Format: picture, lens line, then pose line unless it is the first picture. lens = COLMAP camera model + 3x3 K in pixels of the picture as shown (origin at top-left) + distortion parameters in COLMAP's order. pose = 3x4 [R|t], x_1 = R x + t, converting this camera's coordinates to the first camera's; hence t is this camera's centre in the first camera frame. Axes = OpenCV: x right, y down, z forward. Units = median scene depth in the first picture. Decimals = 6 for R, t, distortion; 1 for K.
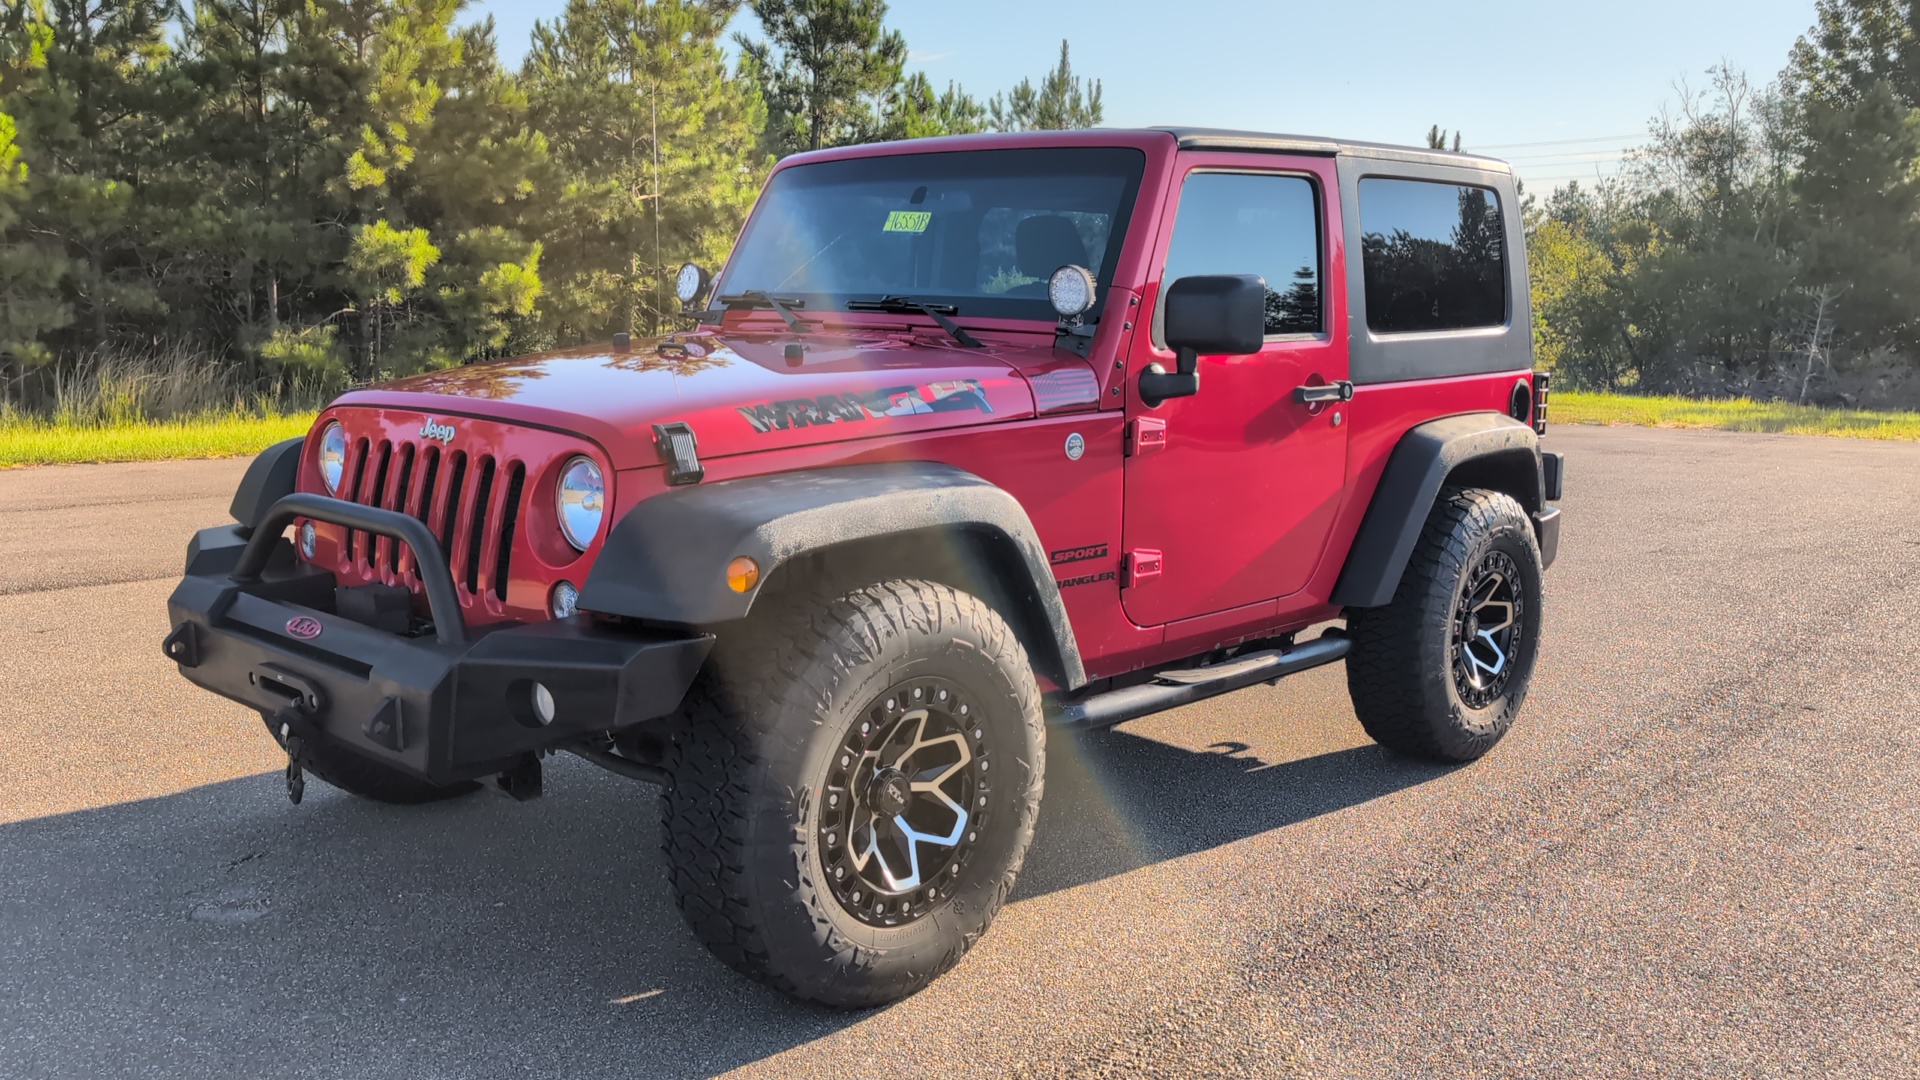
lens RADIAL K [[1626.9, 0, 961.7], [0, 1626.9, 526.7], [0, 0, 1]] dist [0.019312, -0.007207]
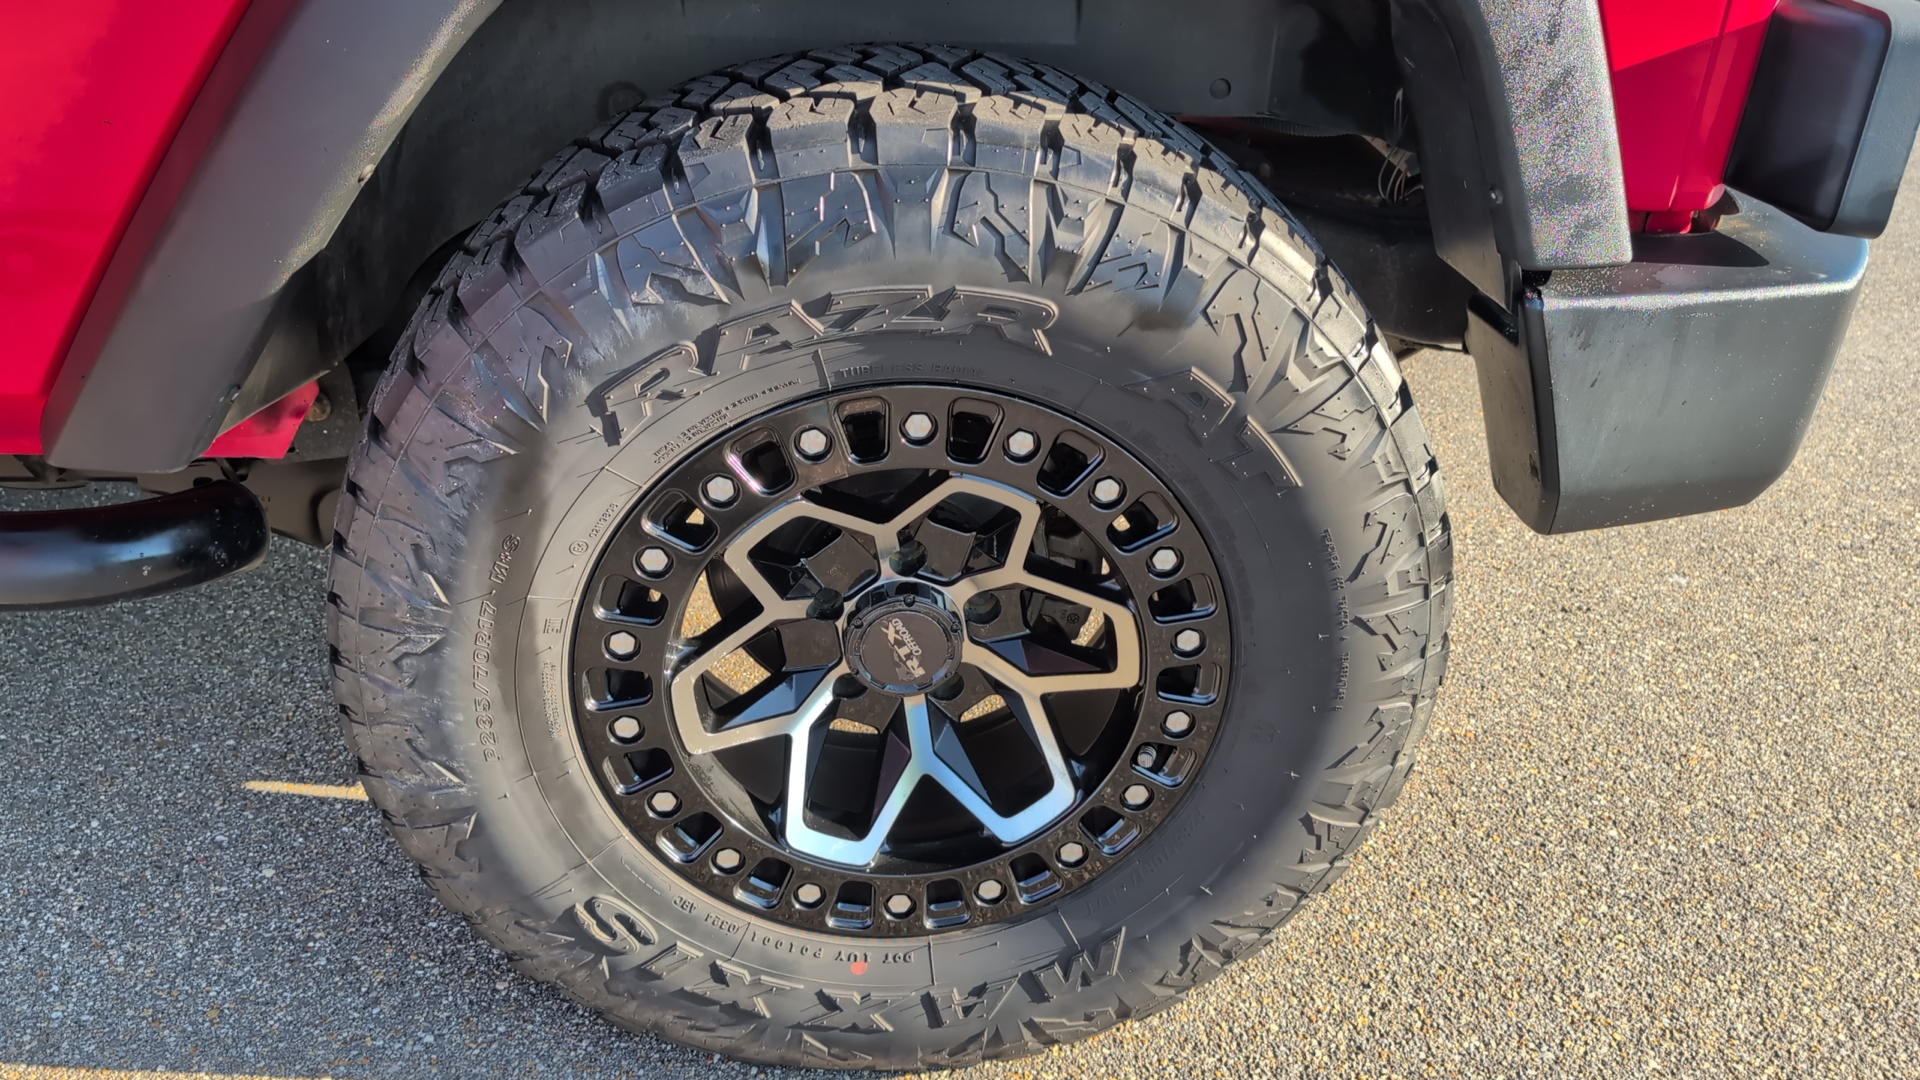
lens RADIAL K [[1626.9, 0, 962.8], [0, 1626.9, 535.0], [0, 0, 1]] dist [0.019312, -0.007207]
pose [[0.739257, 0.344265, -0.578775, 0.660942], [-0.137720, 0.918575, 0.370477, -0.069251], [0.659190, -0.194169, 0.726475, 1.194540]]
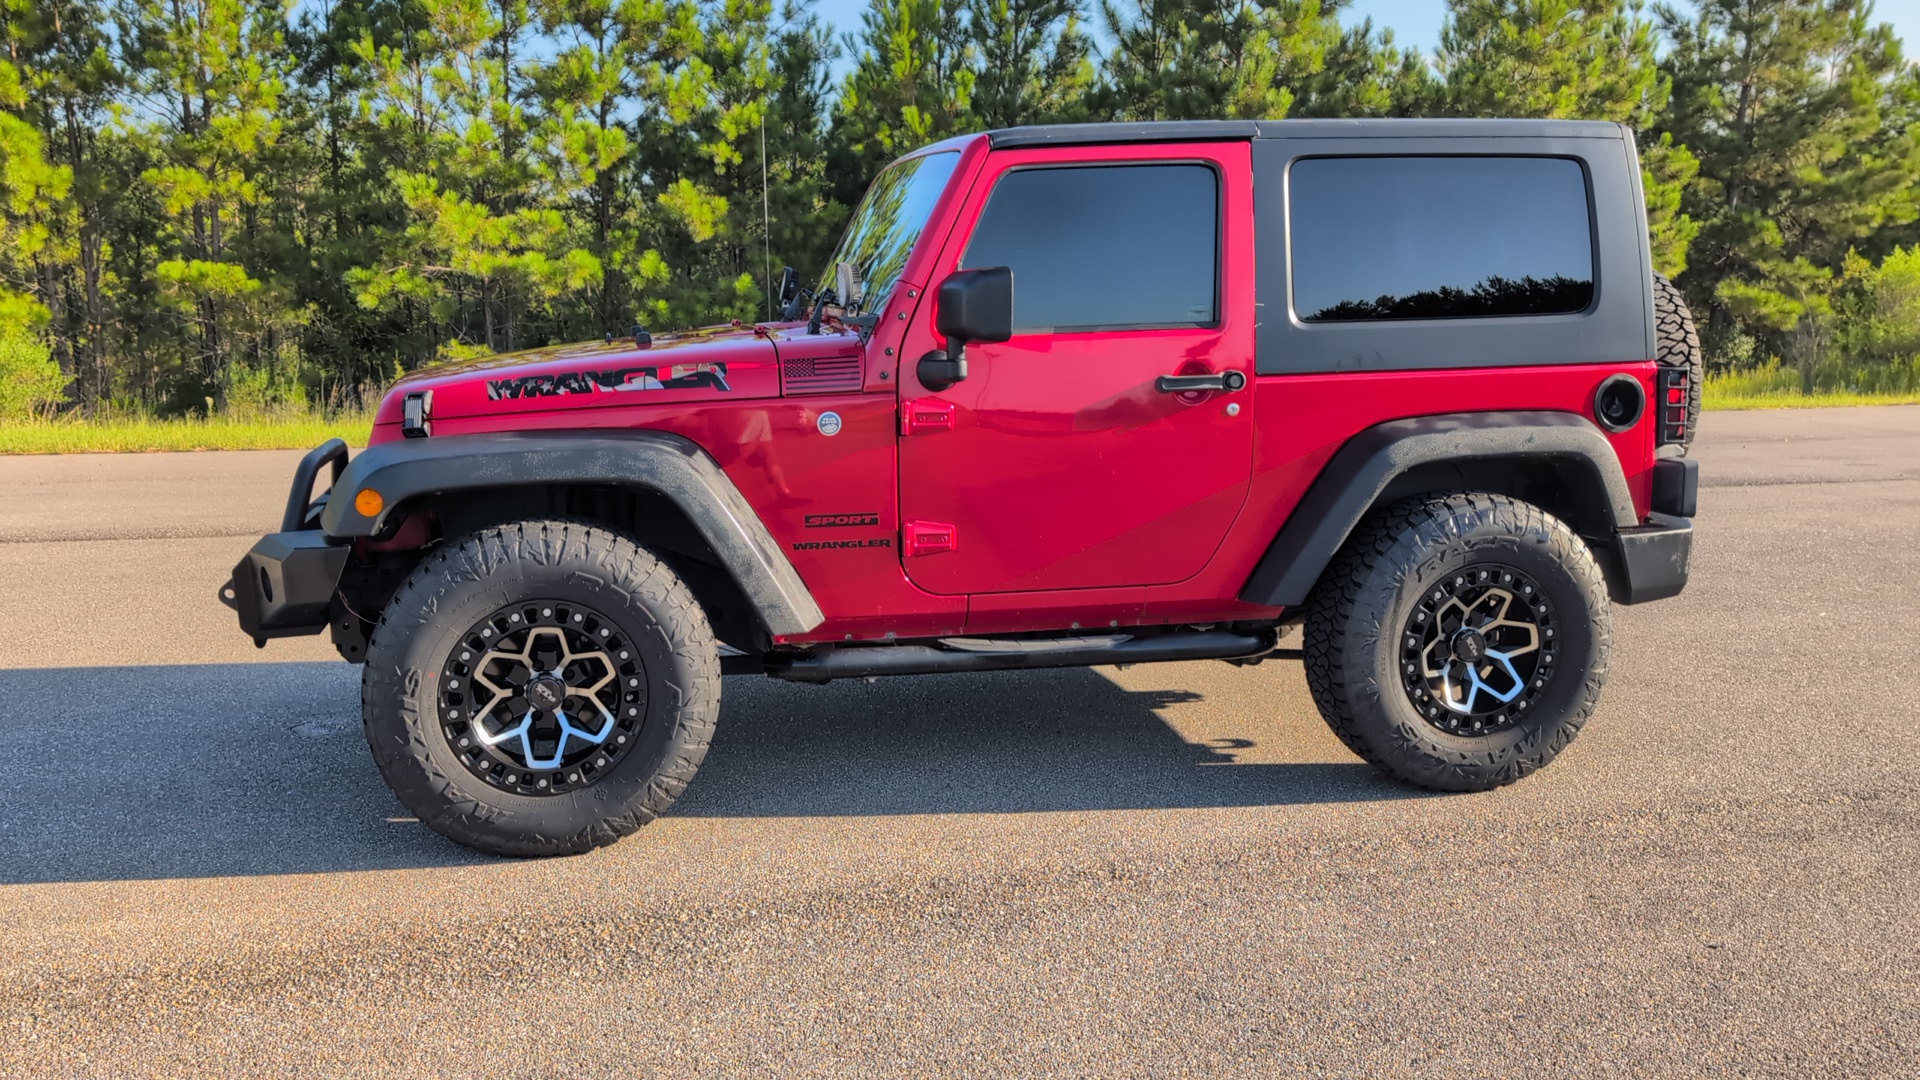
lens RADIAL K [[1626.9, 0, 967.9], [0, 1626.9, 554.8], [0, 0, 1]] dist [0.019312, -0.007207]
pose [[0.825709, 0.073036, -0.559348, 0.842947], [-0.062830, 0.997320, 0.037474, -0.007637], [0.560586, 0.004201, 0.828086, 0.135754]]
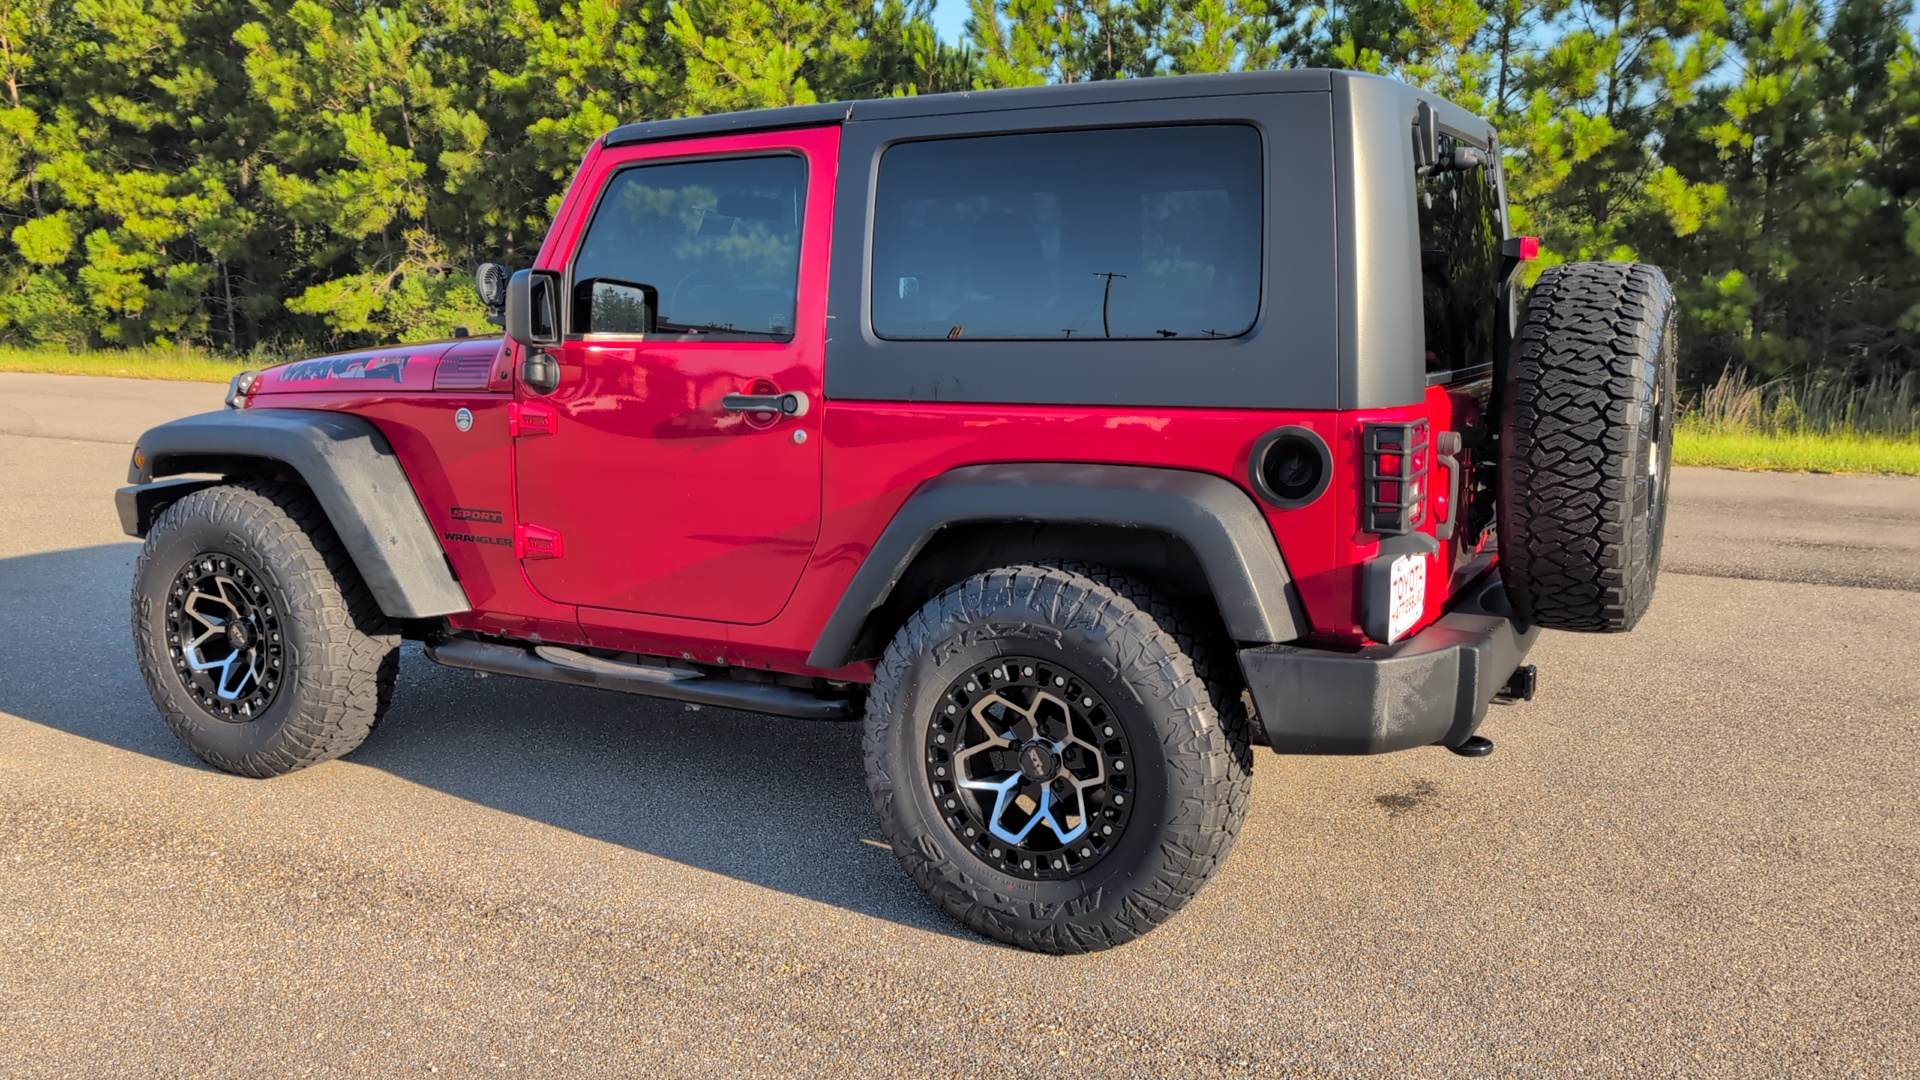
lens RADIAL K [[1626.9, 0, 961.3], [0, 1626.9, 541.4], [0, 0, 1]] dist [0.019312, -0.007207]
pose [[0.265060, 0.138367, -0.954253, 1.382585], [-0.138221, 0.984882, 0.104415, -0.144790], [0.954274, 0.104222, 0.280178, 1.101179]]
